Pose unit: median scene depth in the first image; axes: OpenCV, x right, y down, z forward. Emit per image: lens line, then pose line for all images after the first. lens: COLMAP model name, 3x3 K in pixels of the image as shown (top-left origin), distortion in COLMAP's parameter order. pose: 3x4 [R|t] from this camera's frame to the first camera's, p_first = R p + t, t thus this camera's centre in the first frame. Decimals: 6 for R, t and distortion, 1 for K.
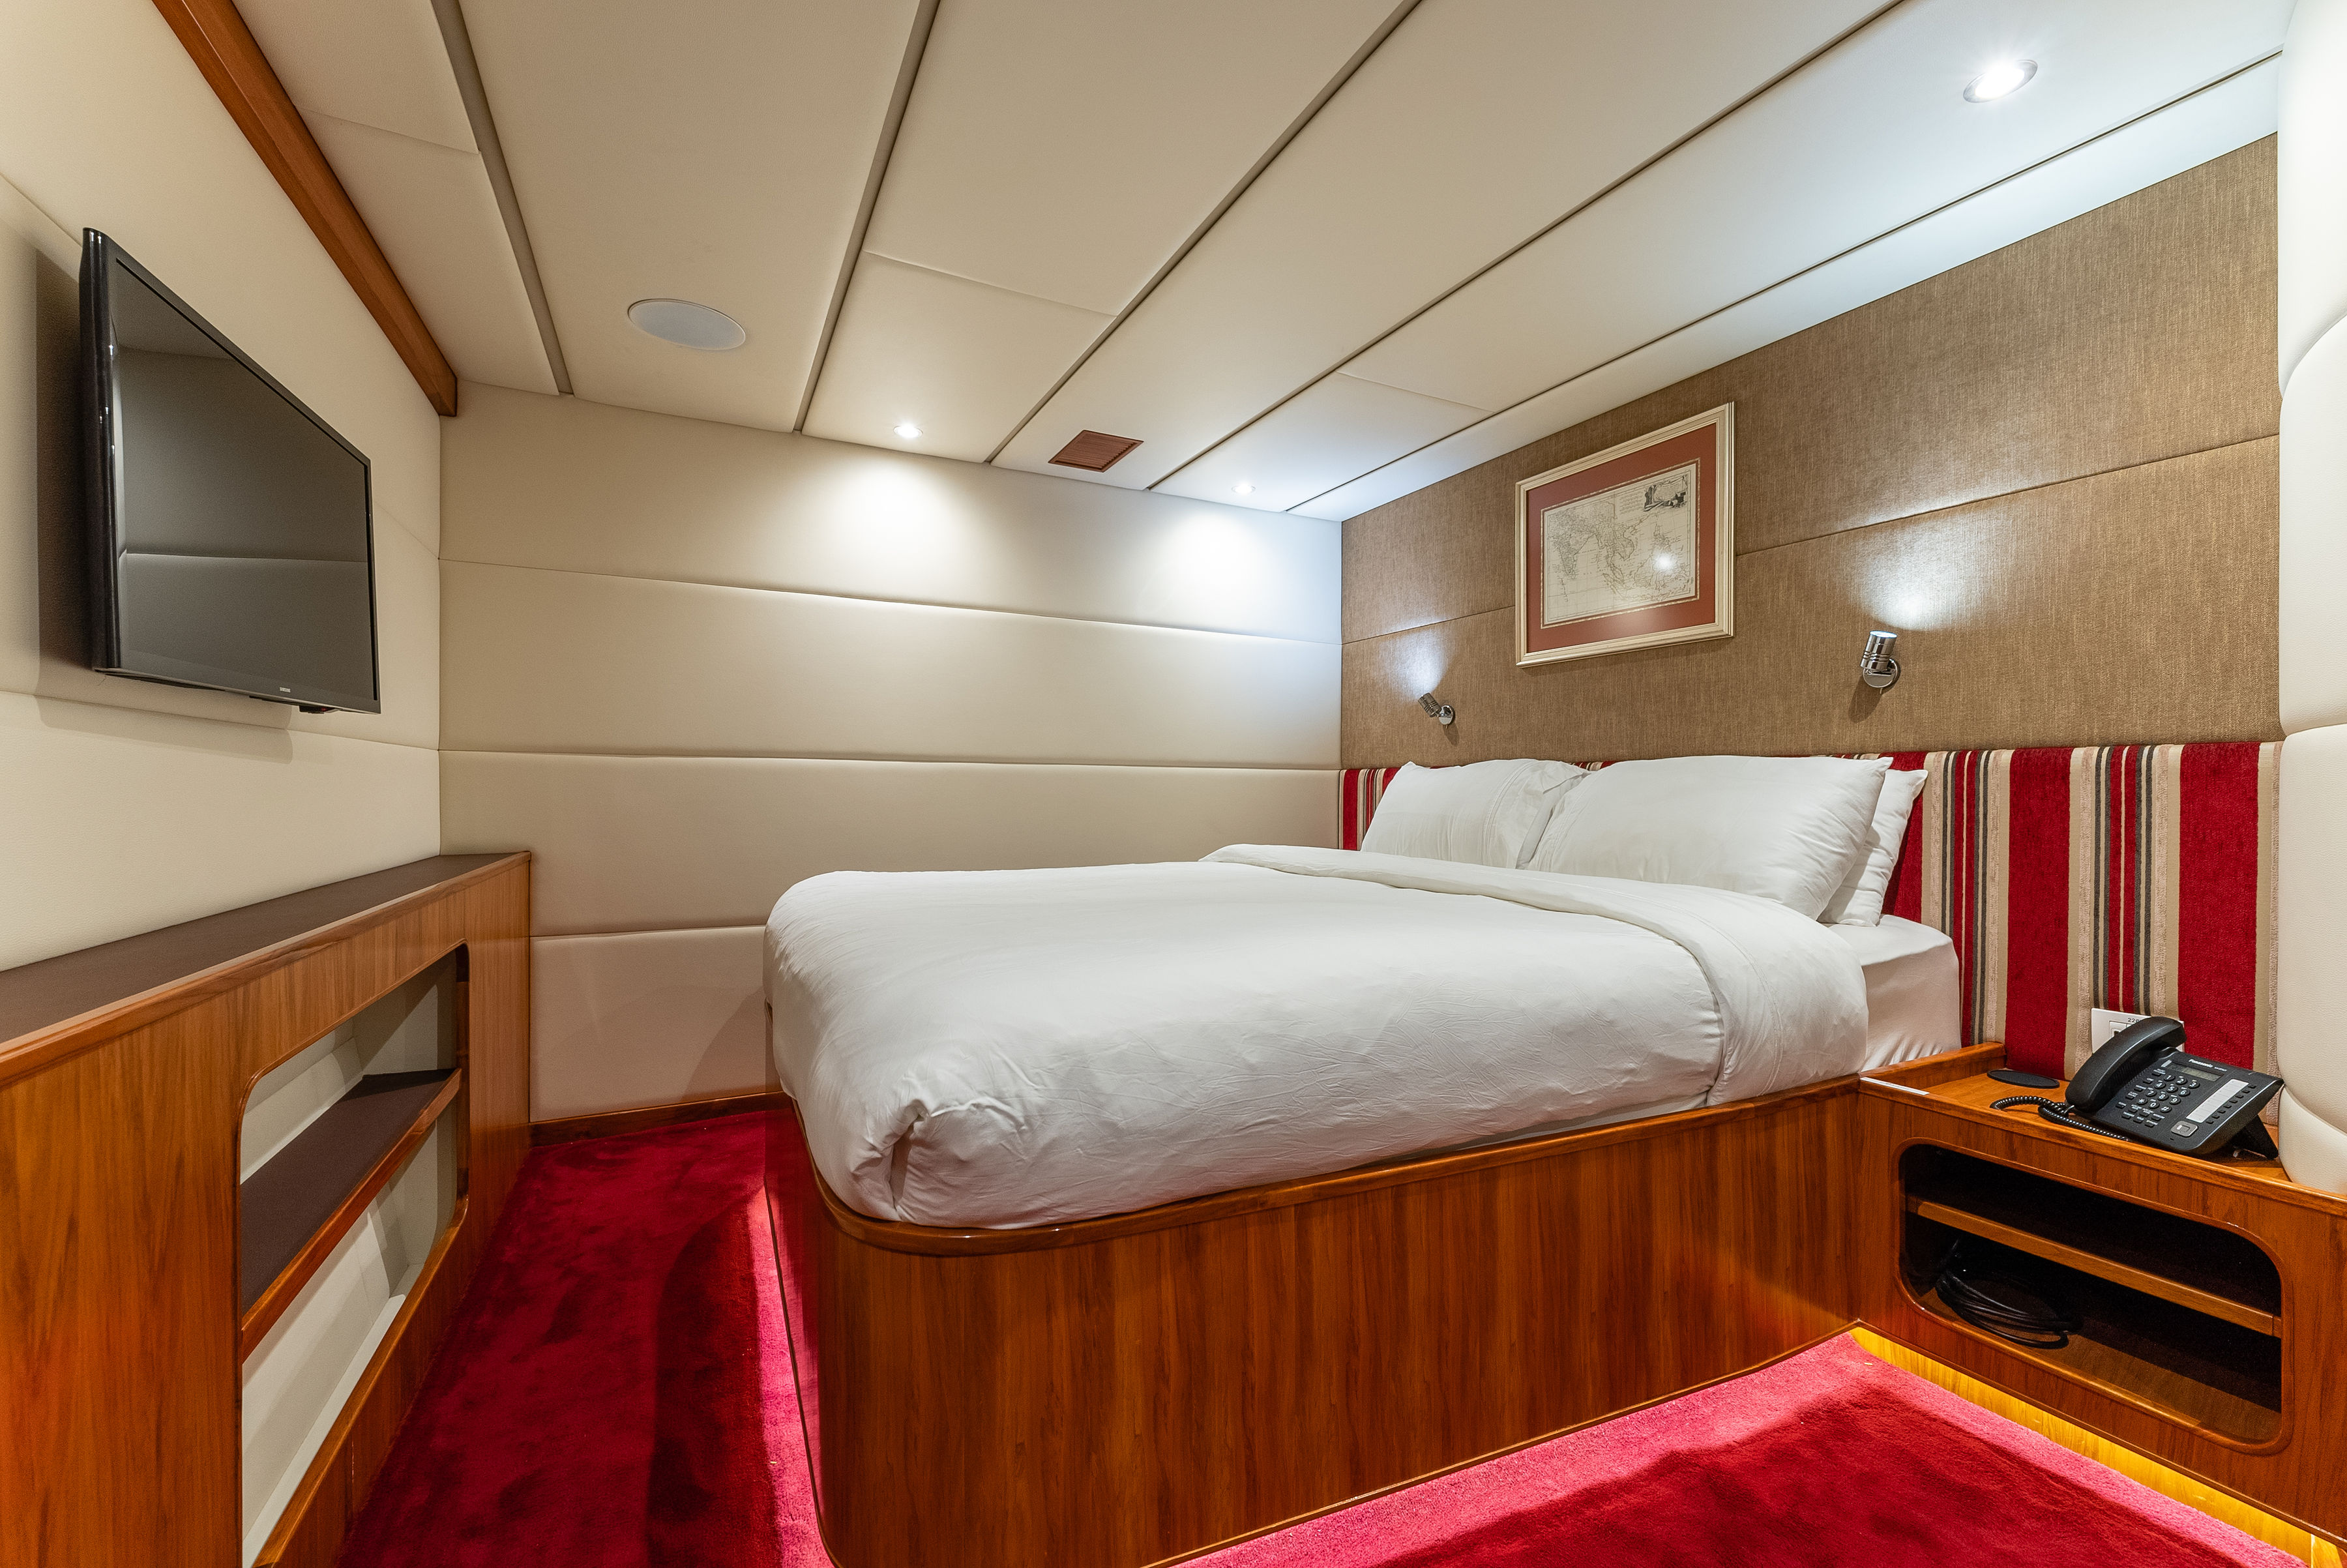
lens RADIAL K [[996.0, 0, 1171.8], [0, 996.0, 792.2], [0, 0, 1]] dist [0.003165, -0.000329]
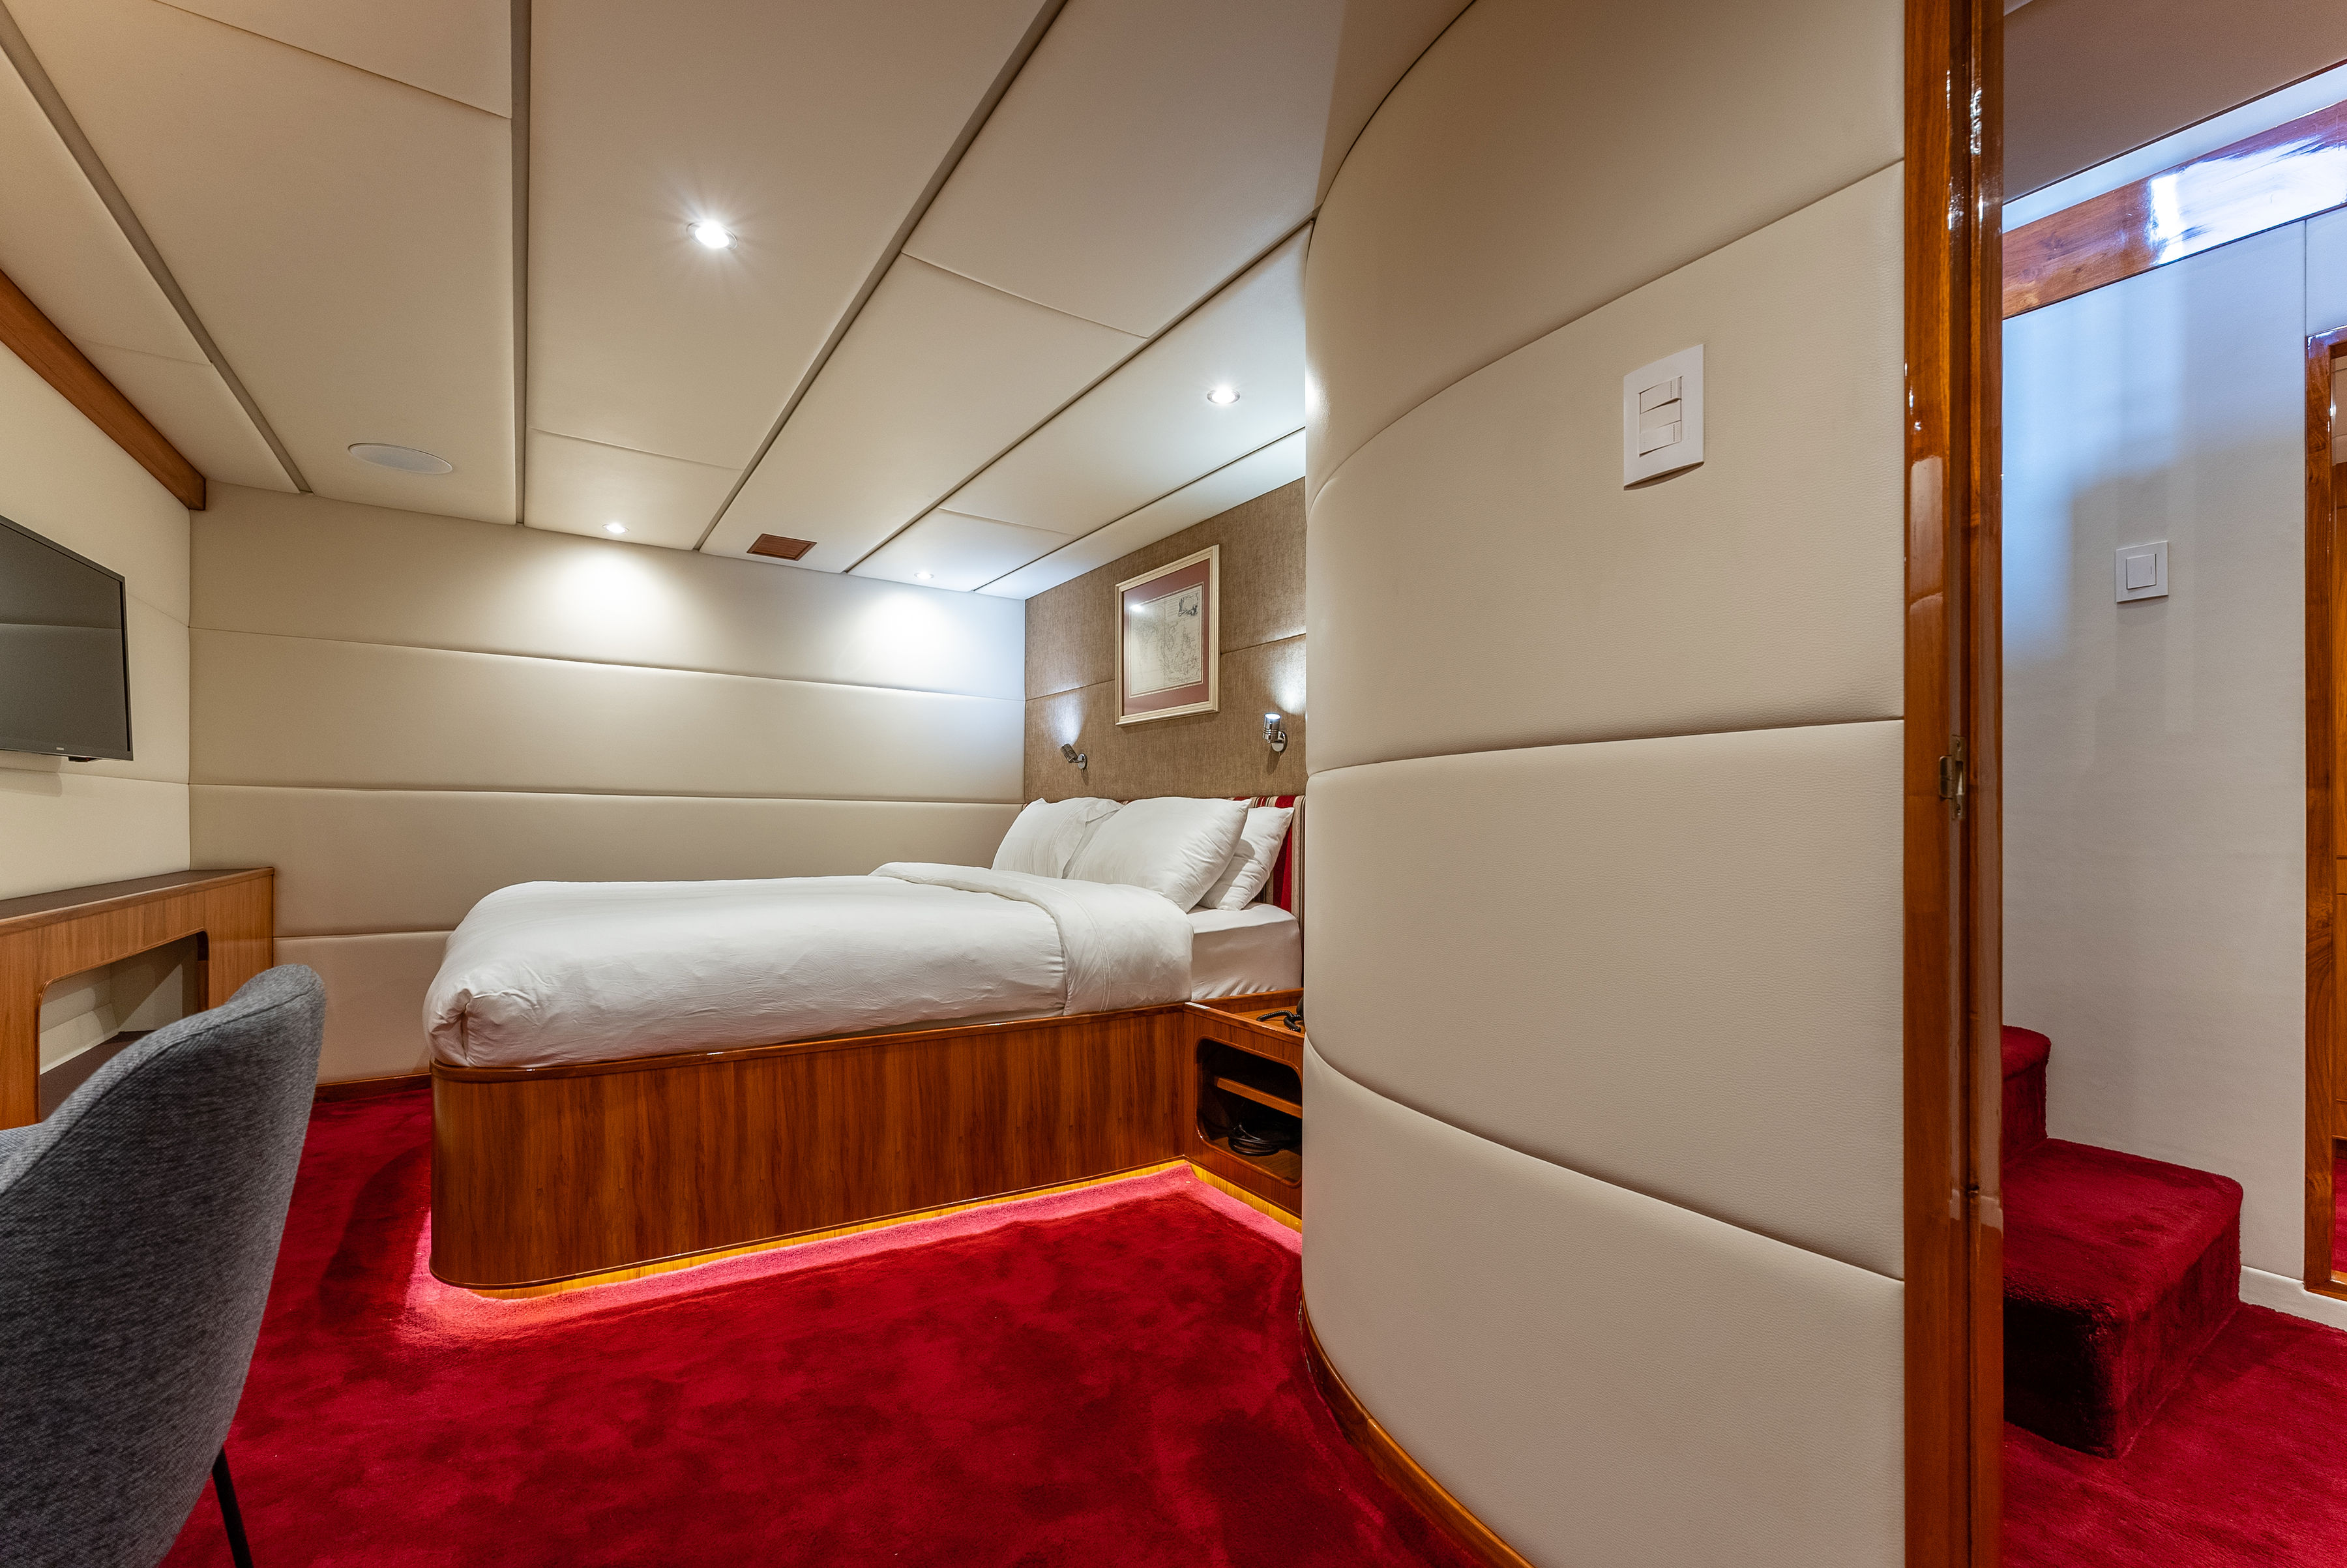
lens RADIAL K [[996.0, 0, 1161.4], [0, 996.0, 827.8], [0, 0, 1]] dist [0.003165, -0.000329]
pose [[0.992100, 0.003323, 0.125409, 0.371813], [-0.003792, 0.999987, 0.003501, 0.003290], [-0.125395, -0.003949, 0.992099, -0.459145]]
